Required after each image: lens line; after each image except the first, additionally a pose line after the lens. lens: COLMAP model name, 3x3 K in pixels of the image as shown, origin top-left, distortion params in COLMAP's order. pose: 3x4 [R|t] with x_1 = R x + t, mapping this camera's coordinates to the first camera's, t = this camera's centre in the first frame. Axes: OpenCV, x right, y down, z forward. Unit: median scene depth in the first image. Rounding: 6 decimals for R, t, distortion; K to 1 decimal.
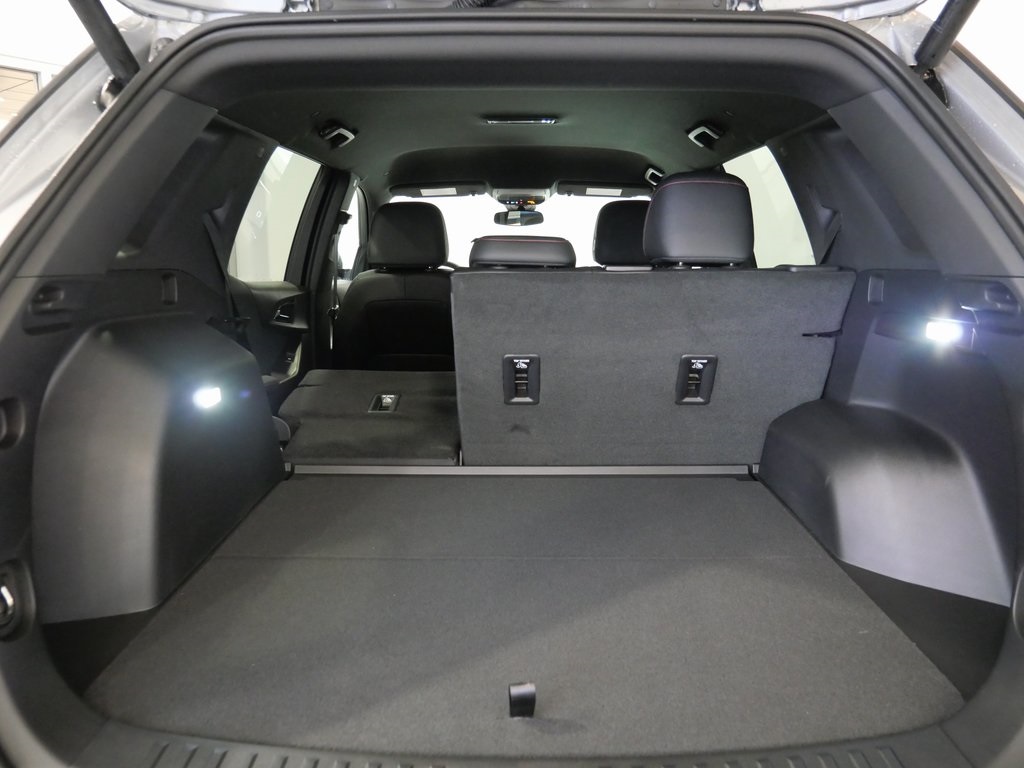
lens RADIAL K [[737.1, 0, 511.1], [0, 737.1, 384.5], [0, 0, 1]] dist [-0.043156, 0.015753]
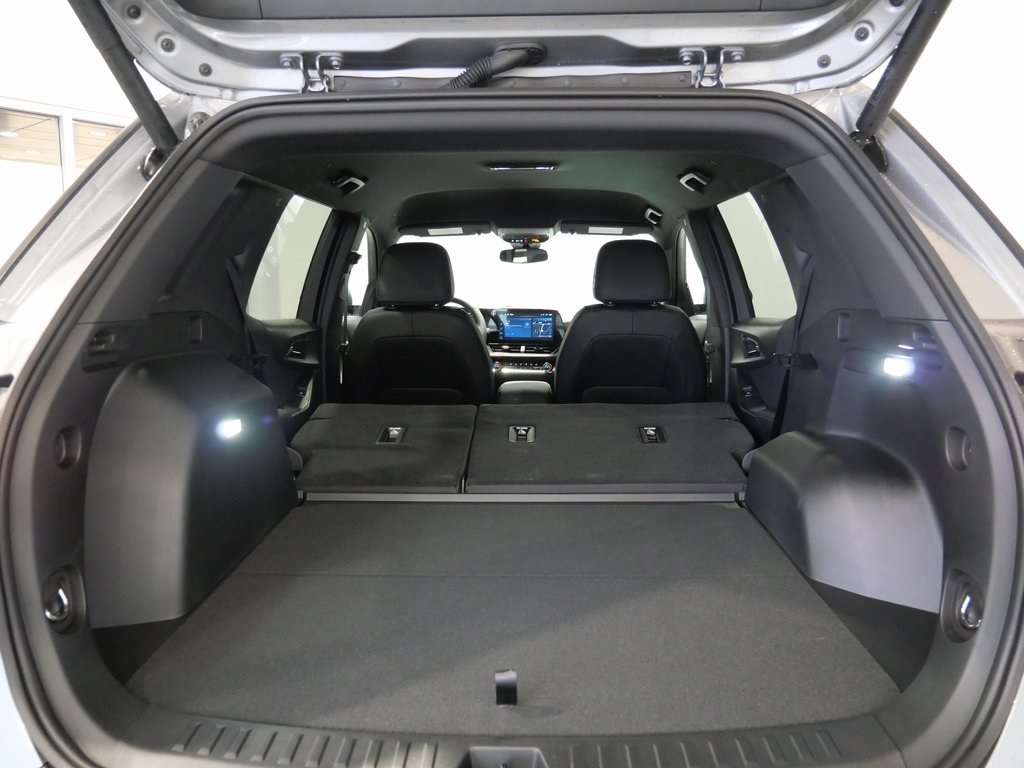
lens RADIAL K [[759.7, 0, 511.4], [0, 759.7, 388.0], [0, 0, 1]] dist [-0.032192, 0.007284]
pose [[0.999846, -0.002317, -0.017380, 0.029949], [0.001594, 0.999137, -0.041495, 0.005694], [0.017461, 0.041461, 0.998988, -0.137852]]
